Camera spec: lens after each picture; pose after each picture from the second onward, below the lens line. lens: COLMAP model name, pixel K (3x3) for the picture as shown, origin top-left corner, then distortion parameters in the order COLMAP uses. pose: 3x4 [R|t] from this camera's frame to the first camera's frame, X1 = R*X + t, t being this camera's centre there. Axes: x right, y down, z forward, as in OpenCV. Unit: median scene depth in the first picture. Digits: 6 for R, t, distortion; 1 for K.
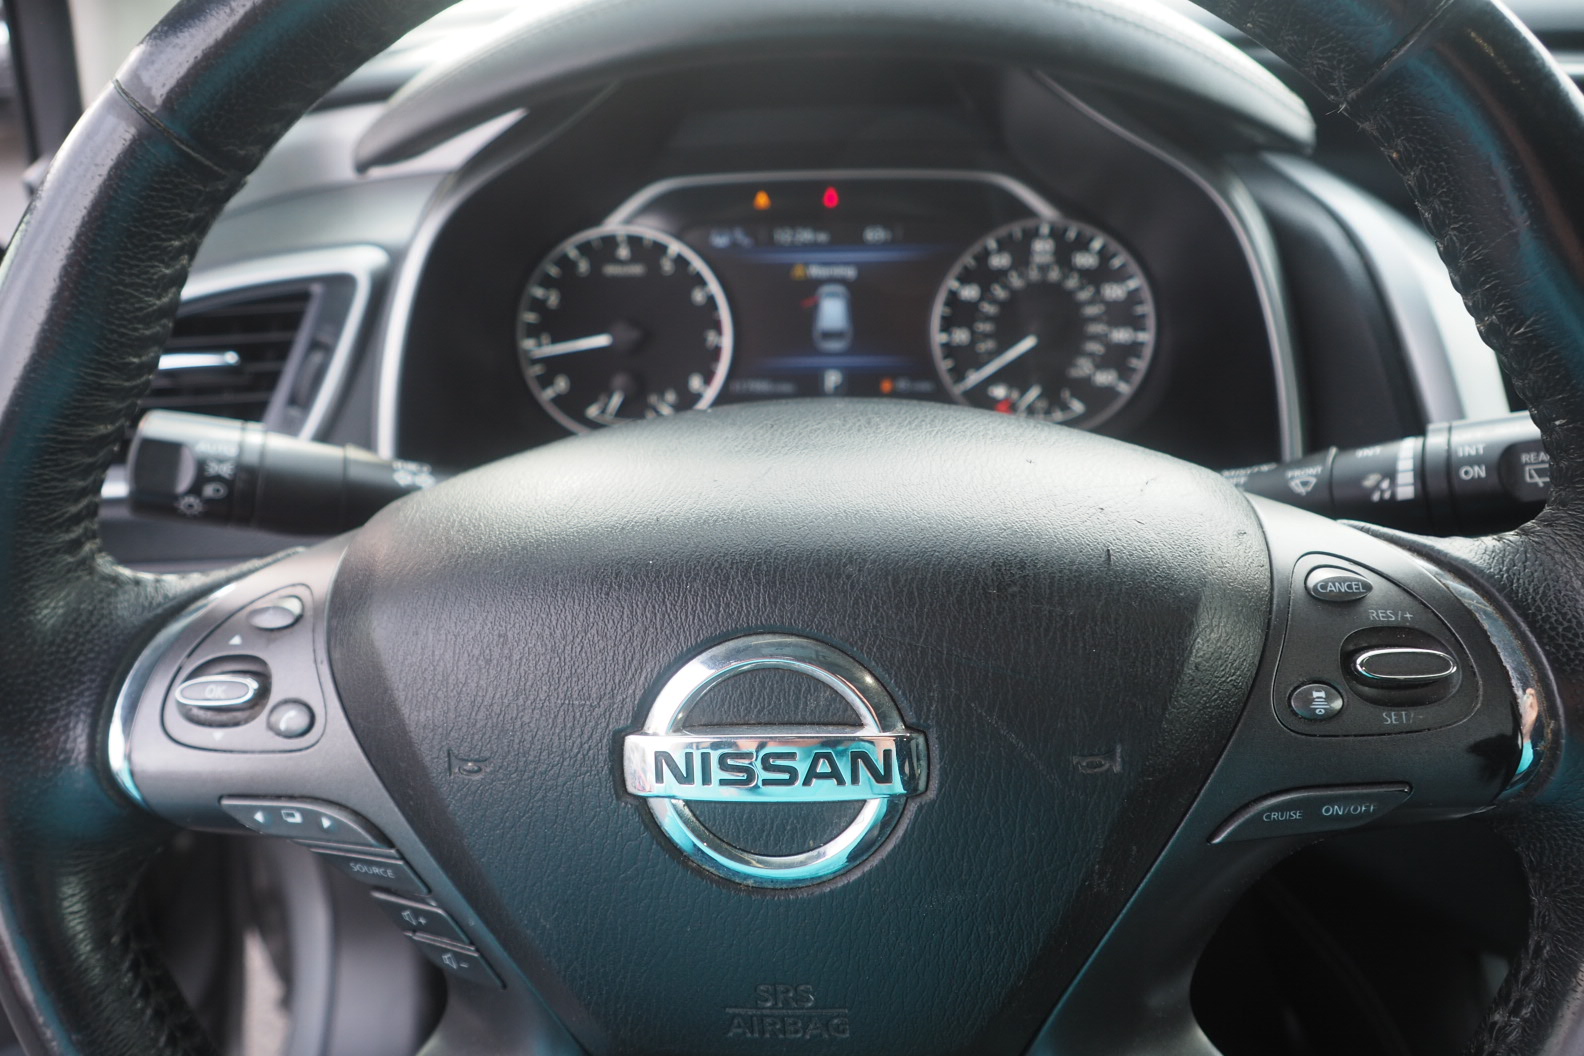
lens RADIAL K [[1131.5, 0, 792.0], [0, 1131.5, 528.0], [0, 0, 1]] dist [-0.021828, 0.005442]
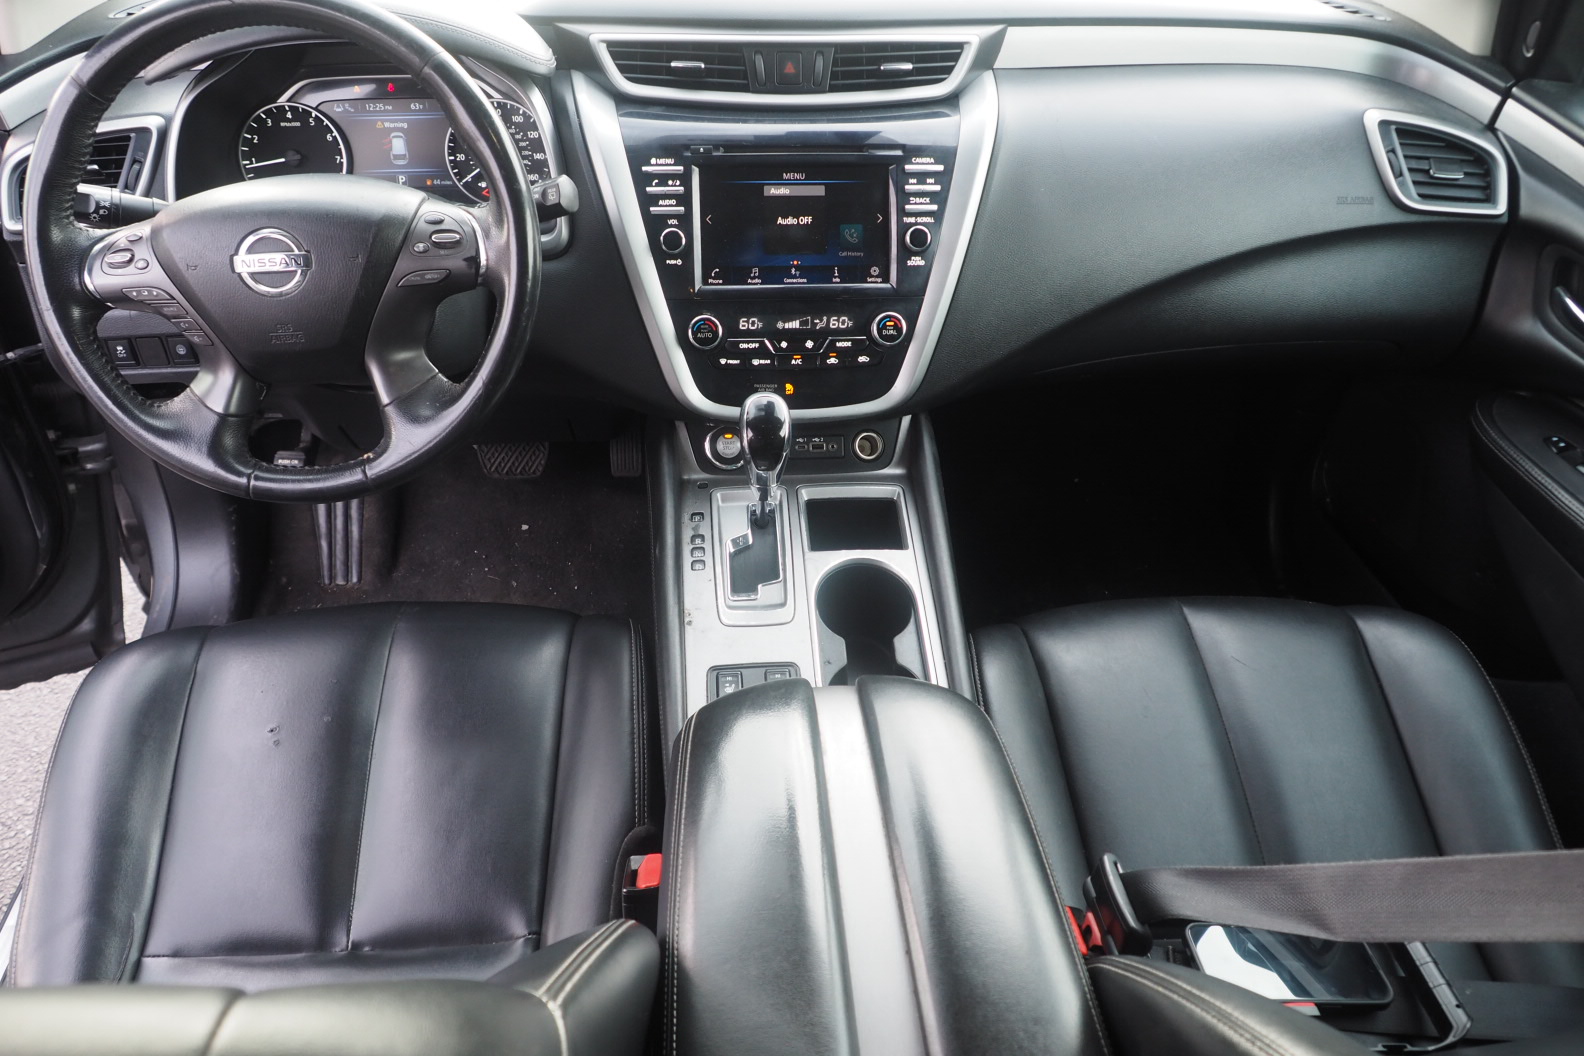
lens RADIAL K [[1119.5, 0, 792.0], [0, 1119.5, 528.0], [0, 0, 1]] dist [-0.023862, -0.001659]
pose [[0.991361, -0.040216, 0.124842, 0.496056], [0.022813, 0.990194, 0.137823, 0.250108], [-0.129161, -0.133785, 0.982557, -1.247120]]
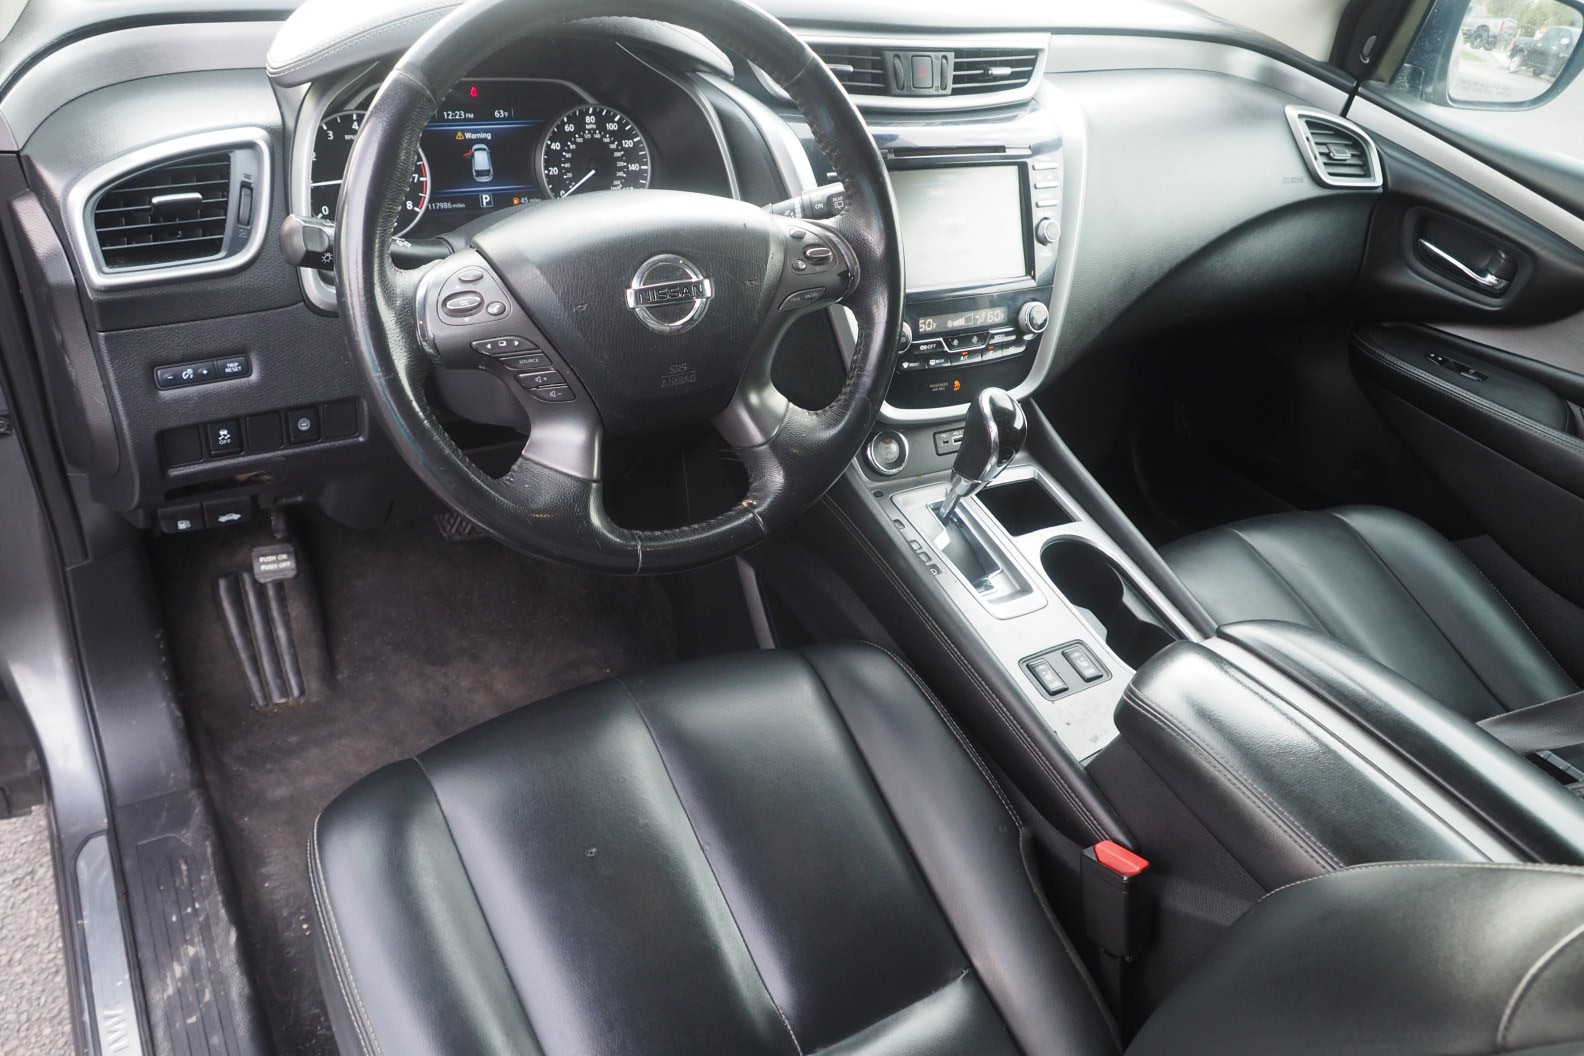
lens RADIAL K [[1131.5, 0, 792.0], [0, 1131.5, 528.0], [0, 0, 1]] dist [-0.021828, 0.005442]
pose [[0.822958, -0.201217, 0.531273, -0.654054], [0.132516, 0.977368, 0.164901, 0.153053], [-0.552430, -0.065304, 0.830997, -0.808869]]
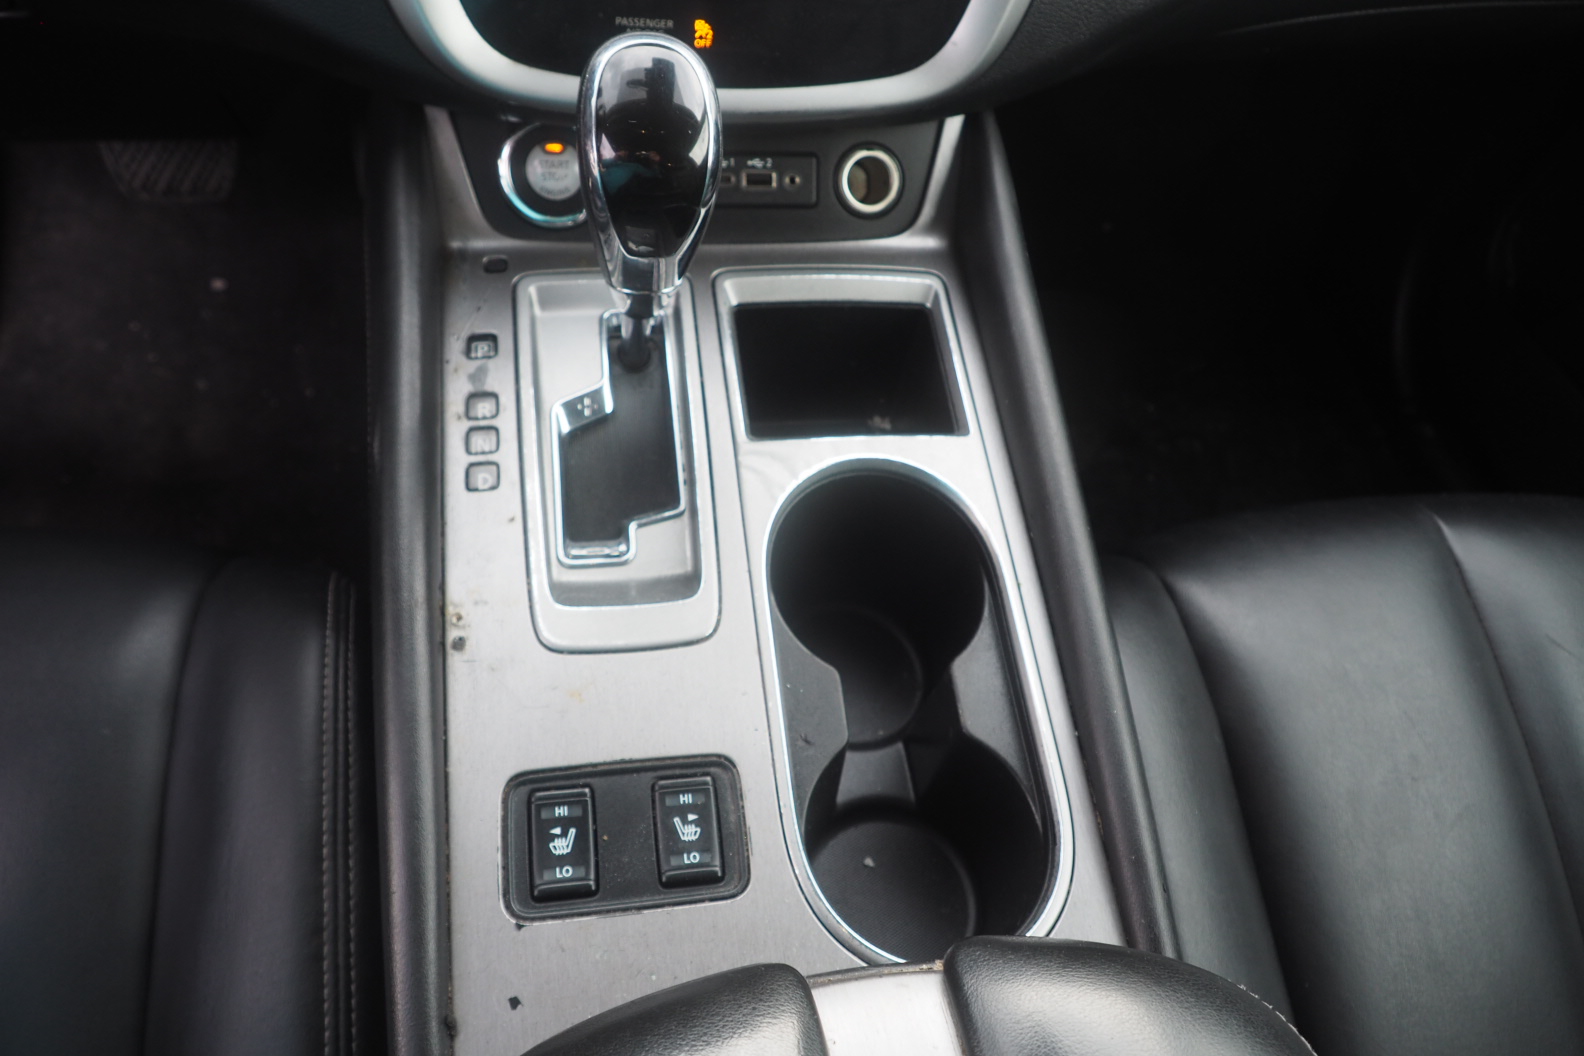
lens RADIAL K [[1131.5, 0, 792.0], [0, 1131.5, 528.0], [0, 0, 1]] dist [-0.021828, 0.005442]
pose [[0.968689, -0.072381, 0.237491, 0.594711], [-0.025306, 0.922793, 0.384465, 0.294828], [-0.246983, -0.378437, 0.892068, -0.116284]]
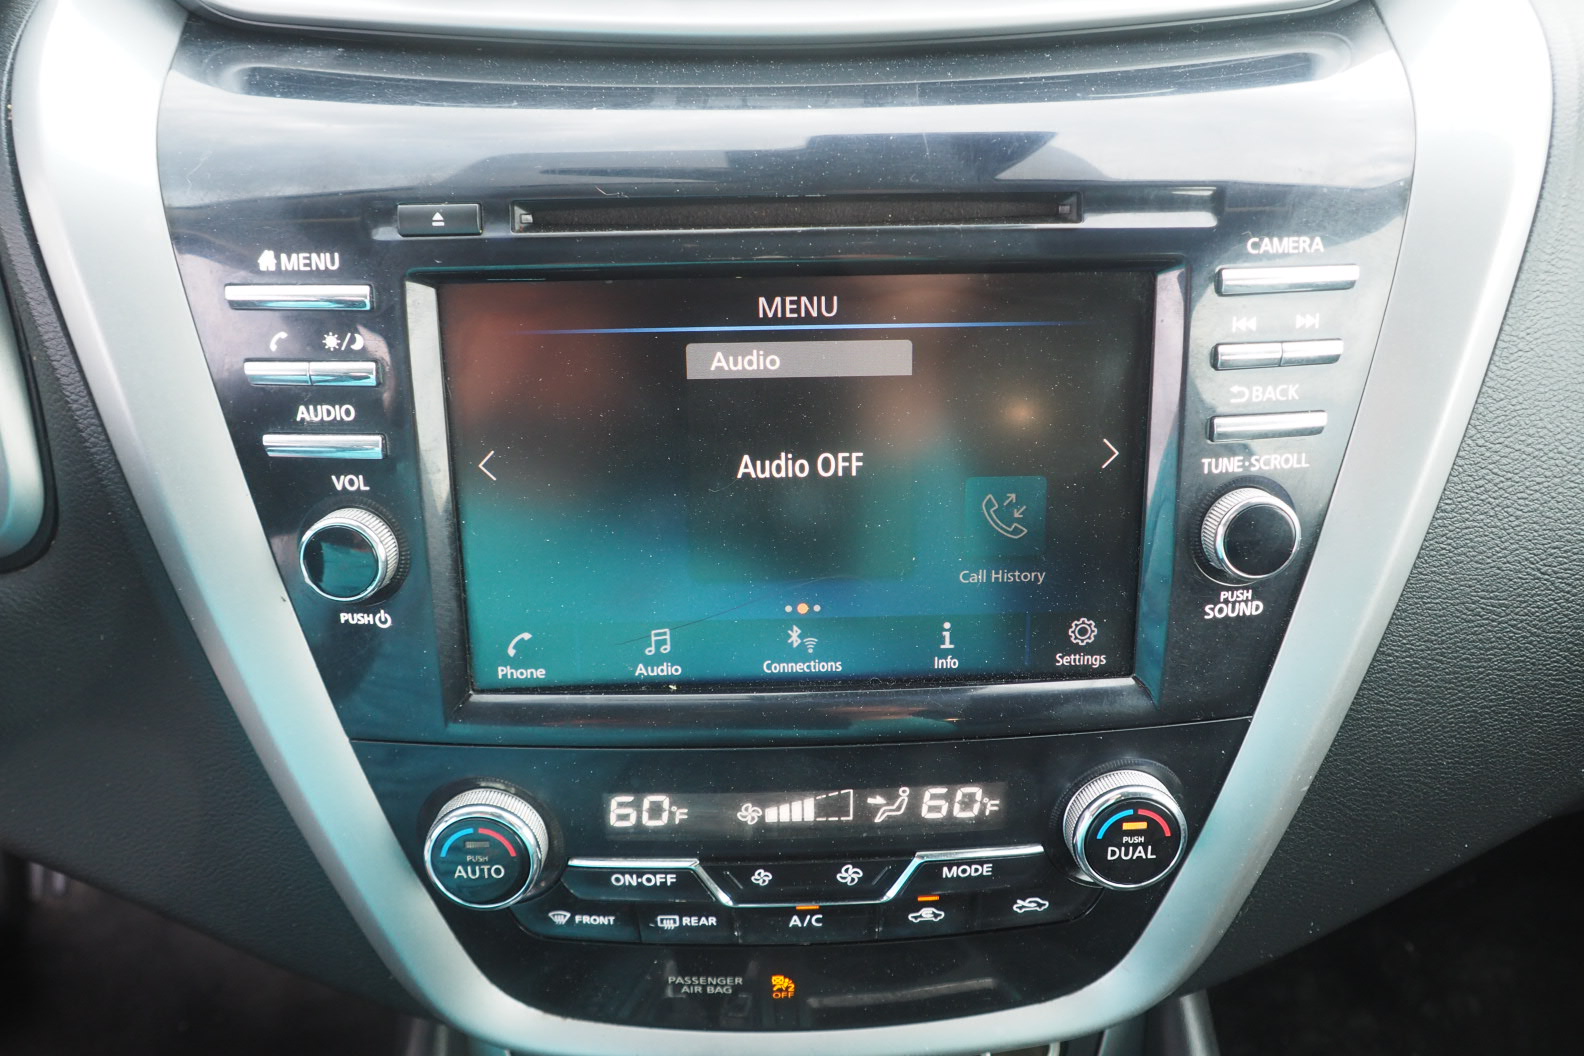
lens RADIAL K [[1119.5, 0, 792.0], [0, 1119.5, 528.0], [0, 0, 1]] dist [-0.023862, -0.001659]
pose [[0.997856, -0.032020, 0.057081, 0.731177], [0.019857, 0.979157, 0.202134, -0.093802], [-0.062363, -0.200567, 0.977693, 0.216053]]
